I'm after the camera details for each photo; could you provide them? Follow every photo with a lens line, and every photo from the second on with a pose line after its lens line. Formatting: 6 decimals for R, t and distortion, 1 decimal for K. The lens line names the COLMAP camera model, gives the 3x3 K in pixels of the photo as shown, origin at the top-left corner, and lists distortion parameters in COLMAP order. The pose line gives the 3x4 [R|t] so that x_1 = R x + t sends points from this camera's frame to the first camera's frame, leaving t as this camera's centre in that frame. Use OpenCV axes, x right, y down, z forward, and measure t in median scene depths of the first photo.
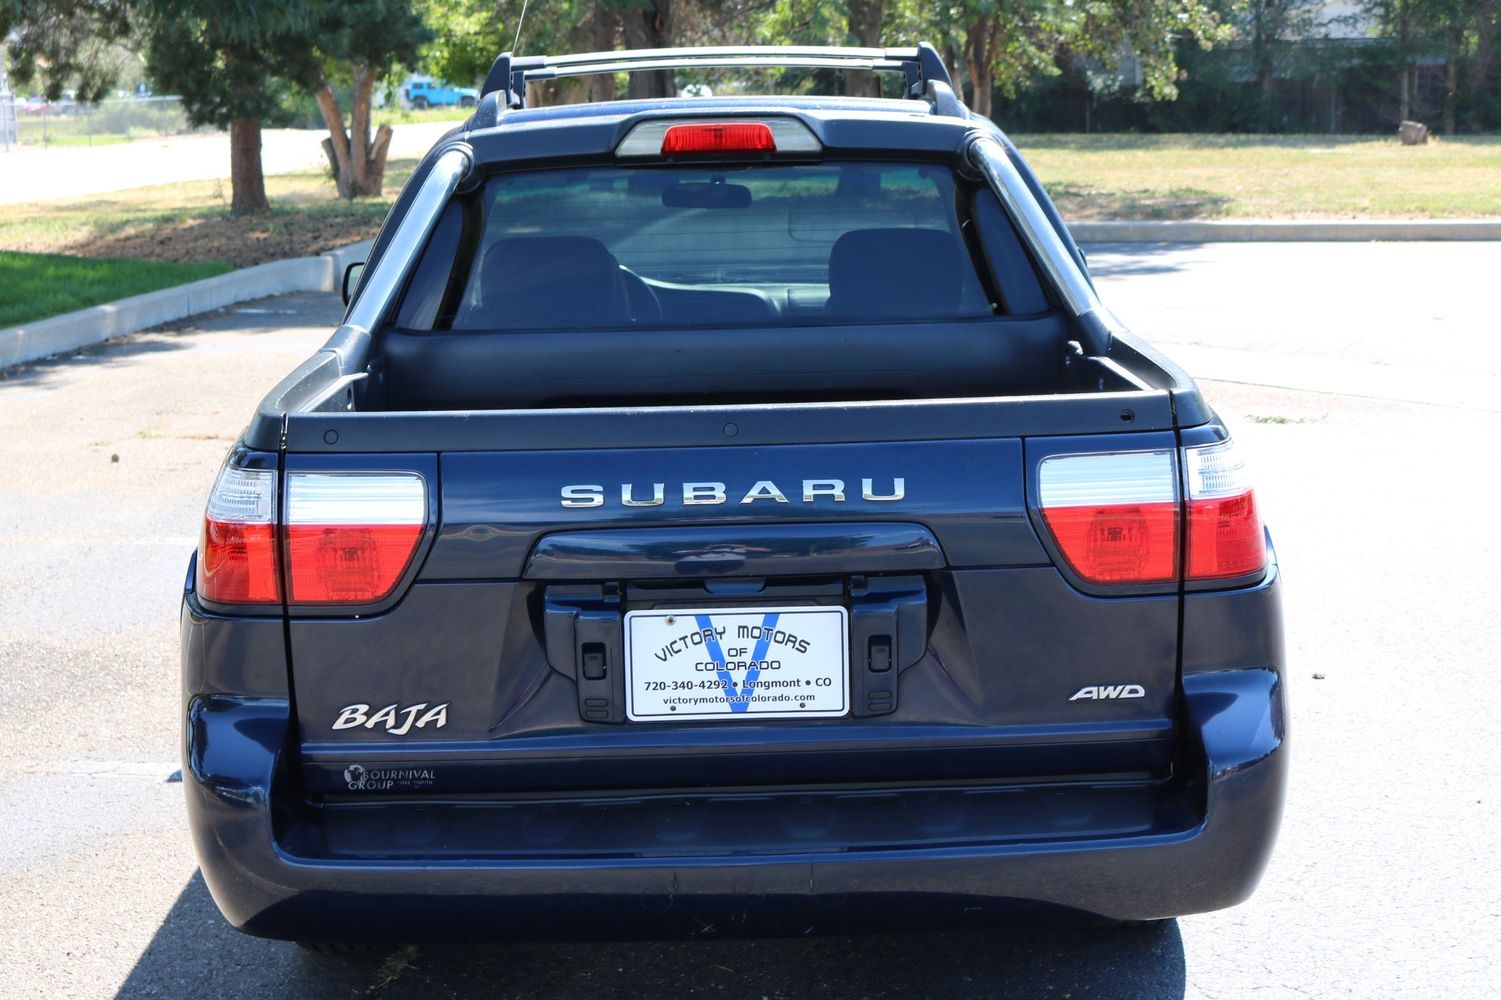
lens RADIAL K [[2081.0, 0, 752.3], [0, 2081.0, 572.9], [0, 0, 1]] dist [-0.004130, -0.013013]
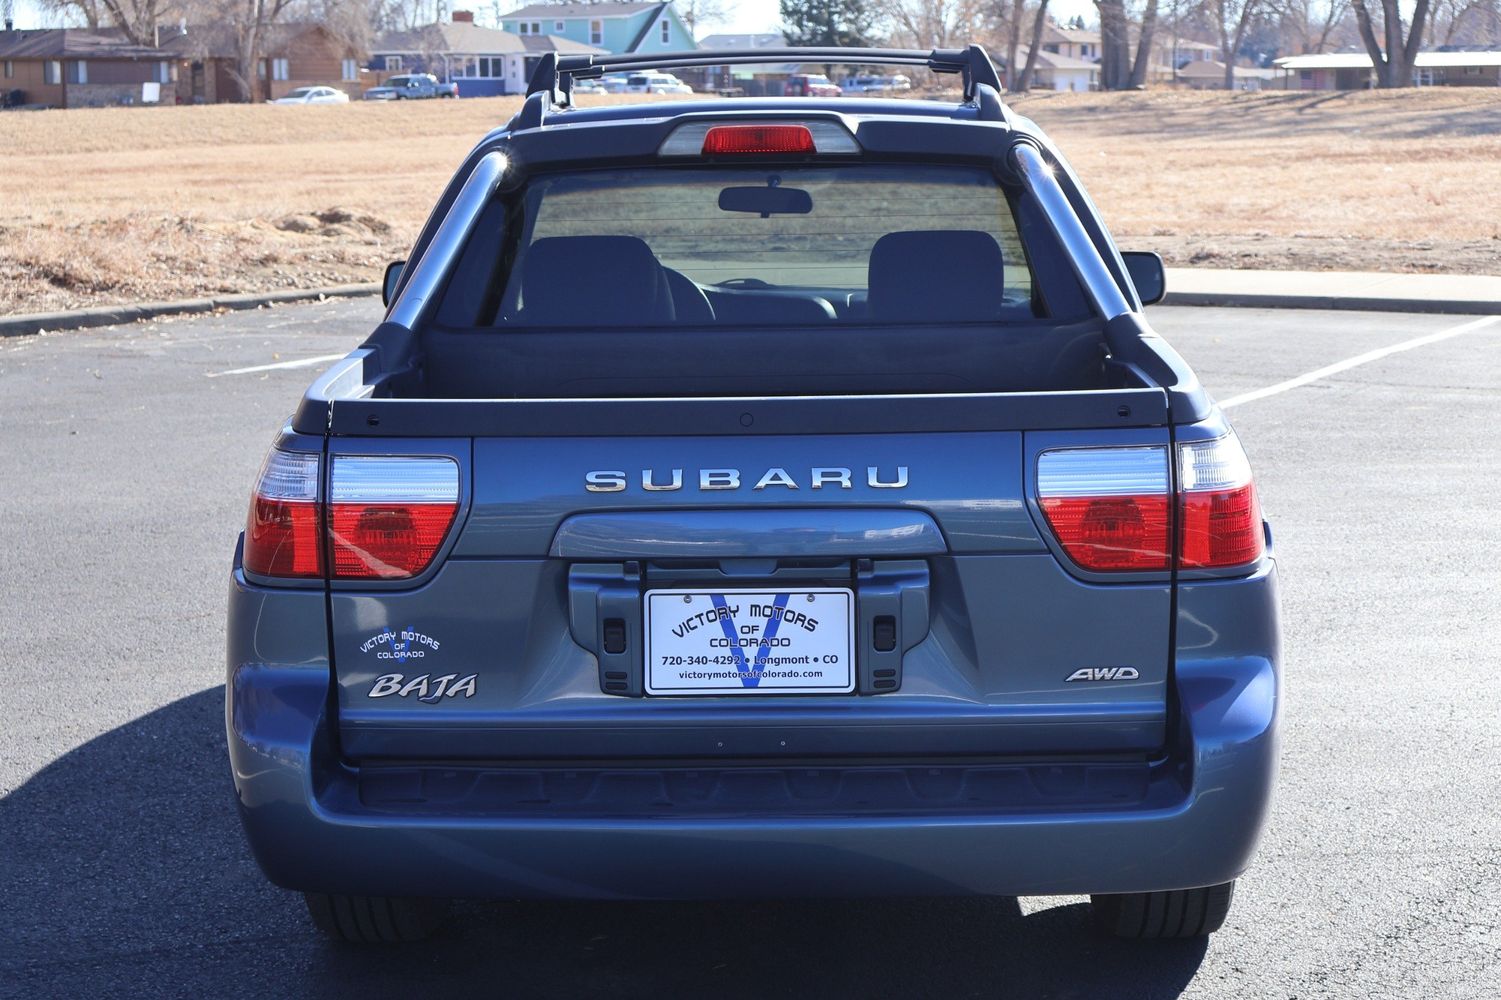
lens RADIAL K [[2314.8, 0, 750.5], [0, 2314.8, 500.0], [0, 0, 1]] dist [0.008443, -0.008720]
pose [[0.999305, 0.013201, -0.034872, 0.033476], [-0.014693, 0.998973, -0.042870, 0.022601], [0.034270, 0.043352, 0.998472, -0.180293]]
